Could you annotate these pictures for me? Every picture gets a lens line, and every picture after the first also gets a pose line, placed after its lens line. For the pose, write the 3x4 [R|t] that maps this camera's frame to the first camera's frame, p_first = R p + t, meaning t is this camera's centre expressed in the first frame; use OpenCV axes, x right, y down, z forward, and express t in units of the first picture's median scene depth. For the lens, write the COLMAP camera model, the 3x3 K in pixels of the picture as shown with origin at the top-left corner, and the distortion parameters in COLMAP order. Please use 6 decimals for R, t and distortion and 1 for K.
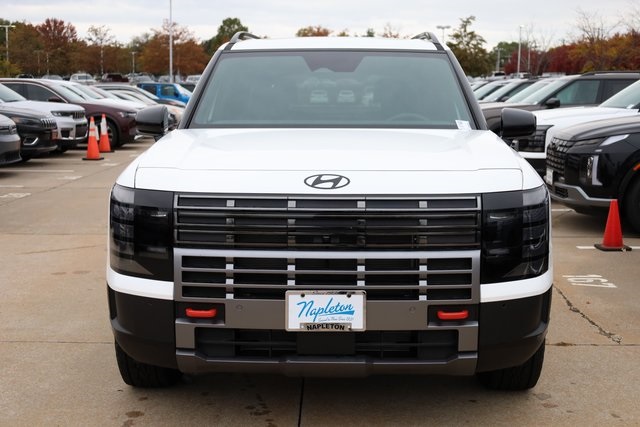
lens RADIAL K [[921.9, 0, 320.0], [0, 921.9, 213.5], [0, 0, 1]] dist [0.011472, 0.135908]
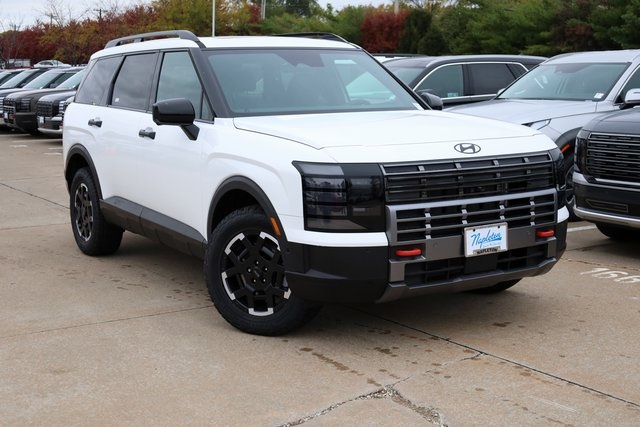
lens RADIAL K [[921.9, 0, 320.0], [0, 921.9, 213.5], [0, 0, 1]] dist [0.011472, 0.135908]
pose [[0.834119, -0.094672, 0.543399, -0.957064], [0.086681, 0.995418, 0.040367, -0.012592], [-0.544731, 0.013431, 0.838503, -0.042640]]
